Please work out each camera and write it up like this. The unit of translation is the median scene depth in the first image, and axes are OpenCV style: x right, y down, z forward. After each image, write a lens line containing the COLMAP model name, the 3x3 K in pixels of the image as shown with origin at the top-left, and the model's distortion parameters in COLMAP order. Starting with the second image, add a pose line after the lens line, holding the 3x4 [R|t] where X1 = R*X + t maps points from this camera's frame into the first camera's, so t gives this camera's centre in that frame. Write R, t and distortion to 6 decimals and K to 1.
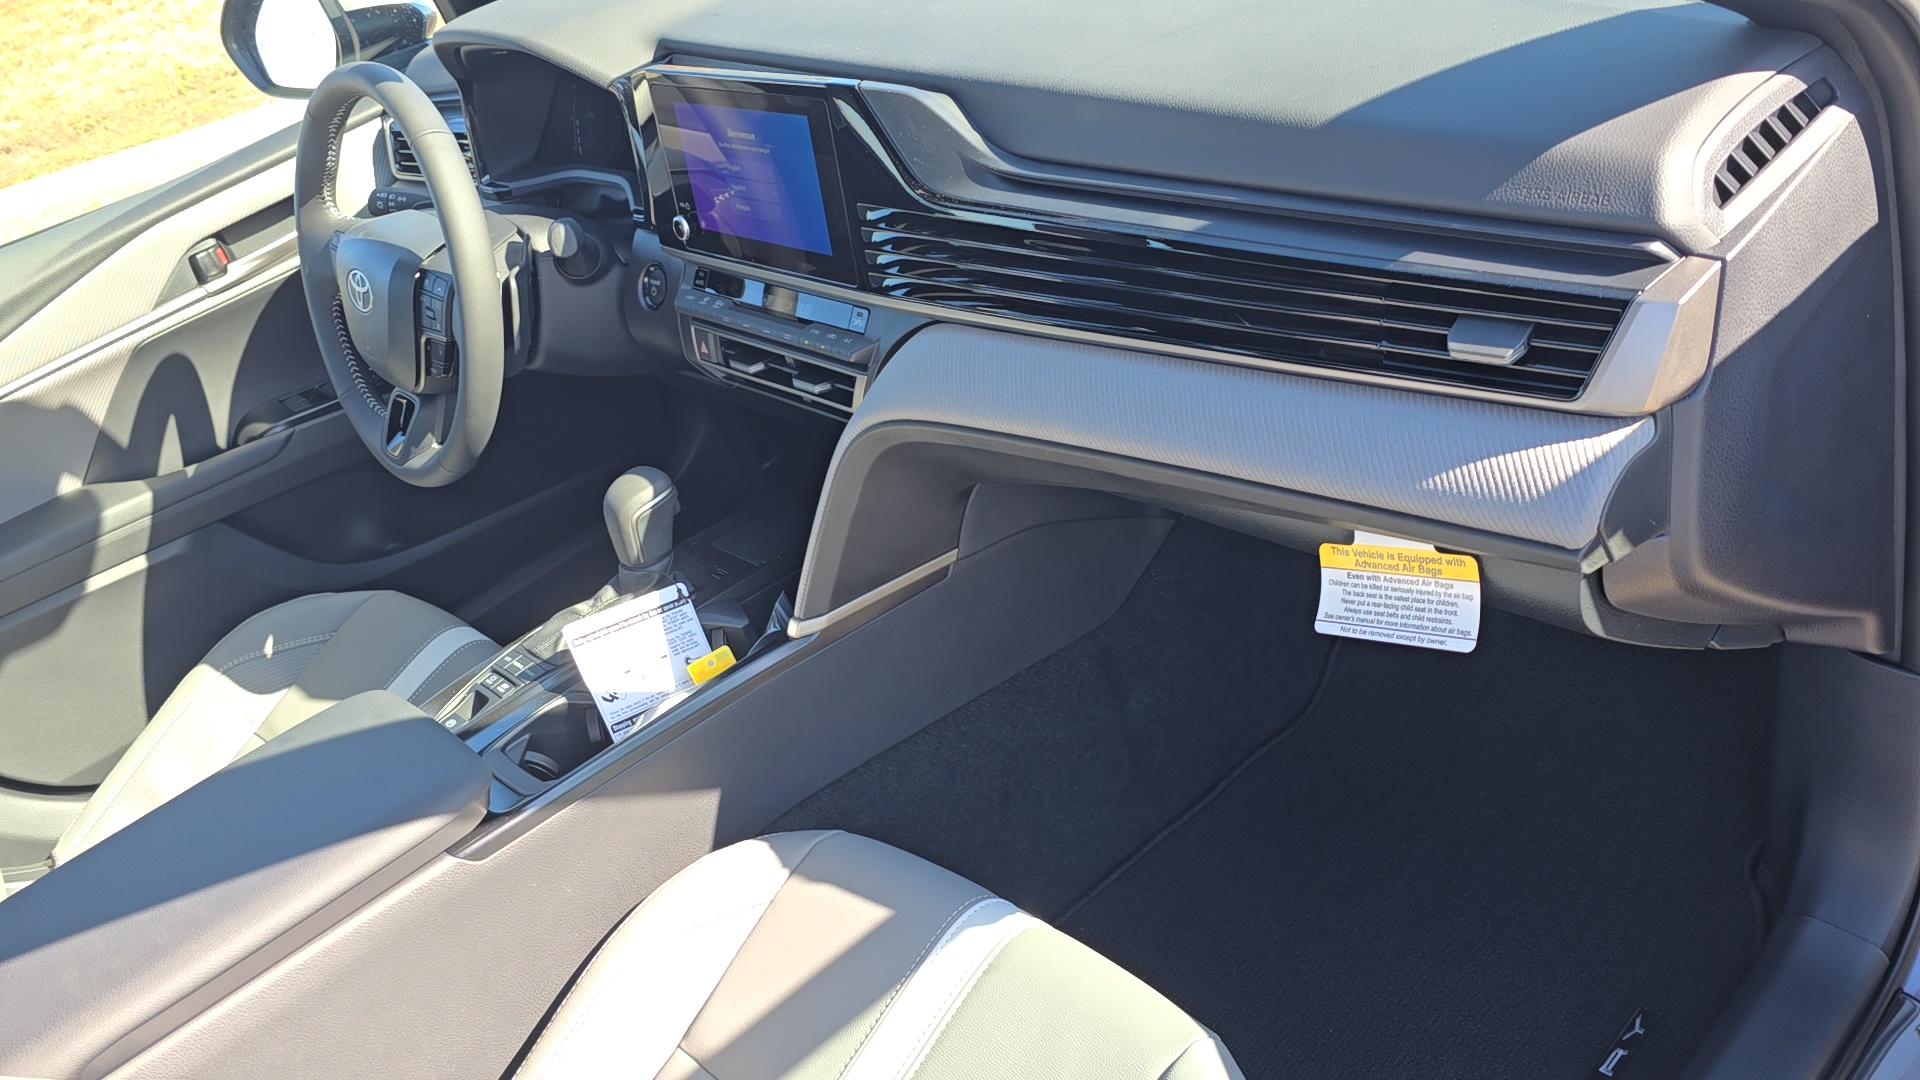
lens RADIAL K [[1632.8, 0, 953.3], [0, 1632.8, 546.3], [0, 0, 1]] dist [-0.013766, 0.021231]
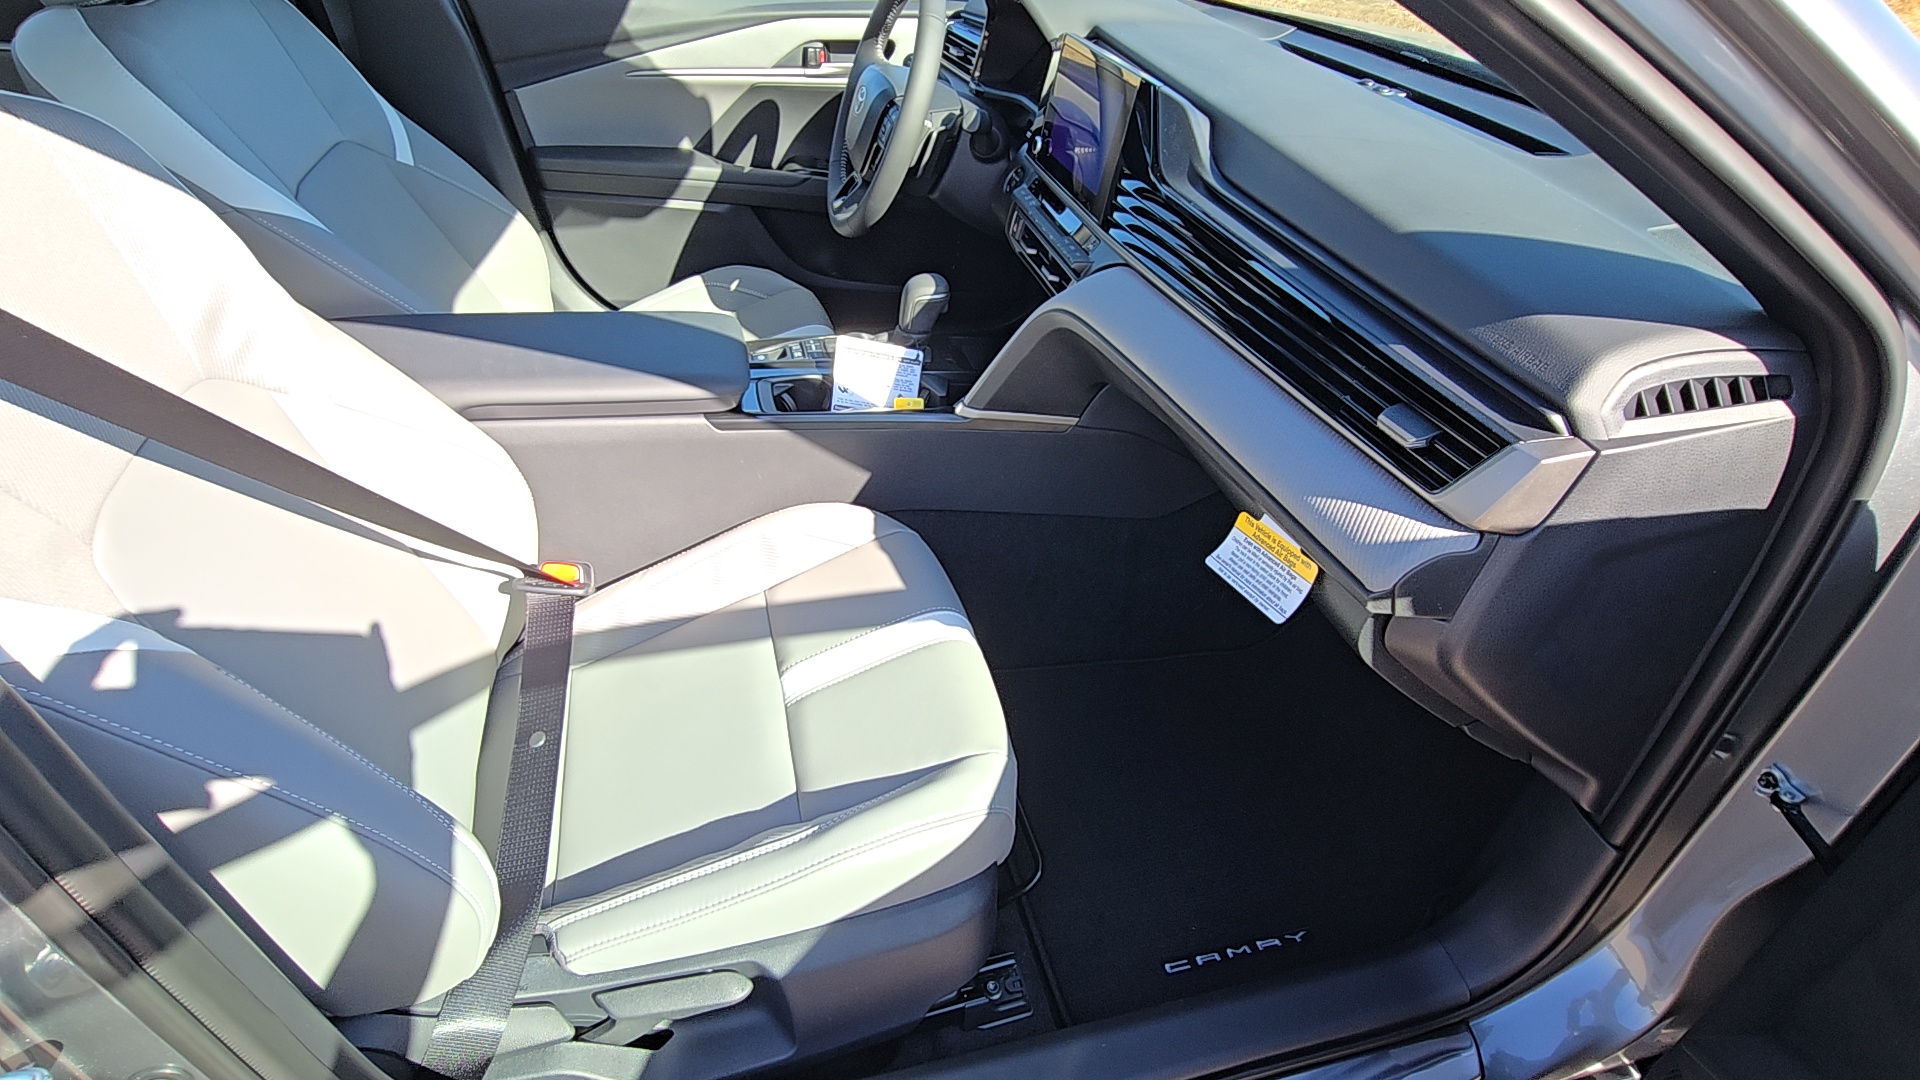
lens RADIAL K [[985.8, 0, 966.9], [0, 985.8, 546.5], [0, 0, 1]] dist [-0.000835, 0.000976]
pose [[0.826763, 0.524075, -0.204472, 0.185255], [-0.497398, 0.850805, 0.169487, -0.000967], [0.262790, -0.038422, 0.964088, 0.099239]]
